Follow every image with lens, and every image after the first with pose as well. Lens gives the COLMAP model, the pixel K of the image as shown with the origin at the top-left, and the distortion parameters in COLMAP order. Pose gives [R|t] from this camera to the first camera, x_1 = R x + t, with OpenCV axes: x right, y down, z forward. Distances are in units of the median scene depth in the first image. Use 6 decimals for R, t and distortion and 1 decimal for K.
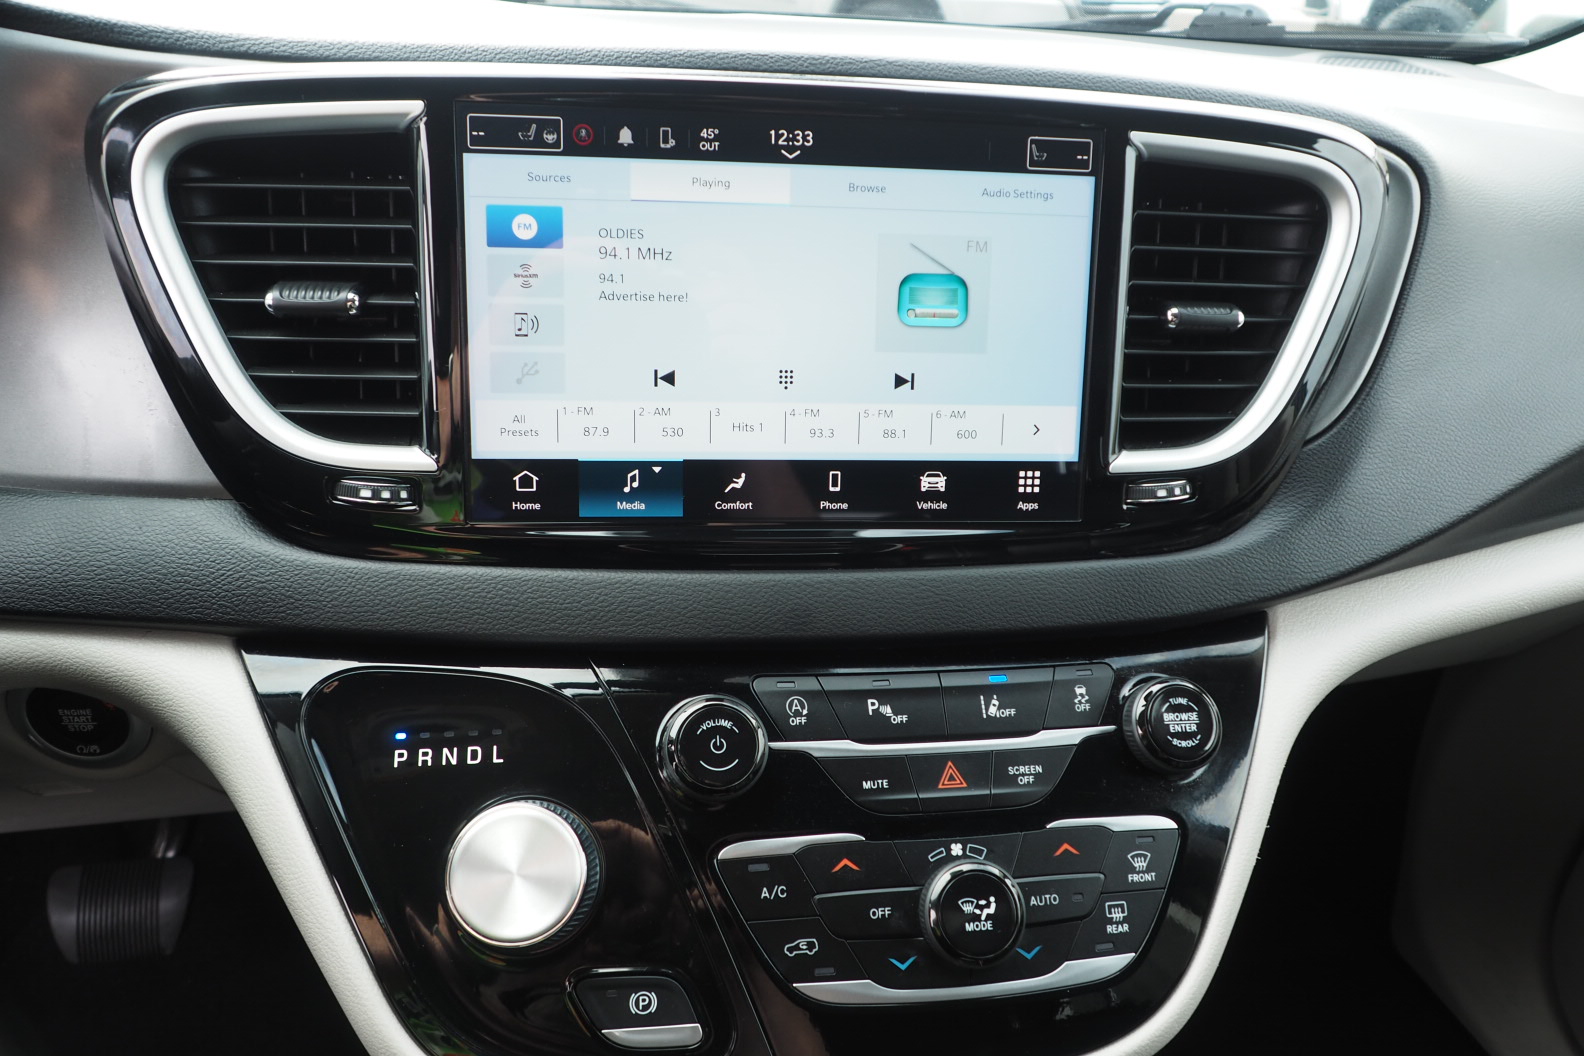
lens RADIAL K [[1090.6, 0, 779.5], [0, 1090.6, 529.9], [0, 0, 1]] dist [-0.033782, 0.010374]
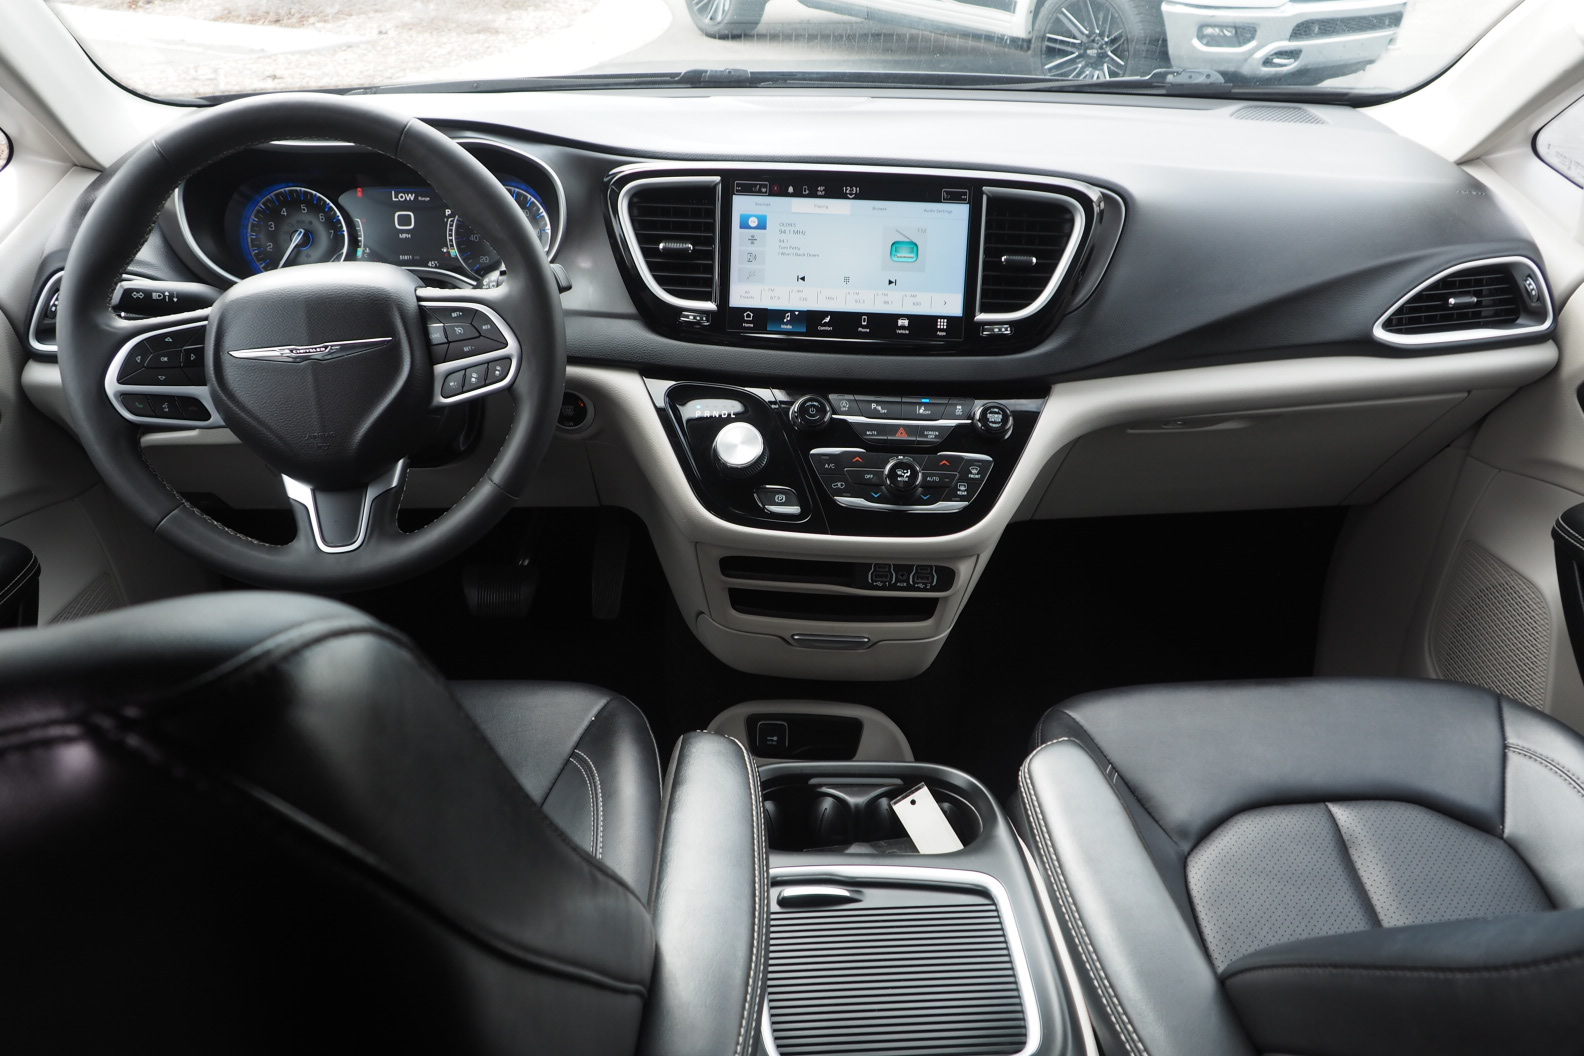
lens RADIAL K [[1188.9, 0, 778.2], [0, 1188.9, 522.2], [0, 0, 1]] dist [-0.026166, 0.002244]
pose [[0.985149, 0.052703, -0.163411, 0.345883], [-0.052658, 0.998602, 0.004610, 0.445915], [0.163425, 0.004064, 0.986547, -1.877741]]
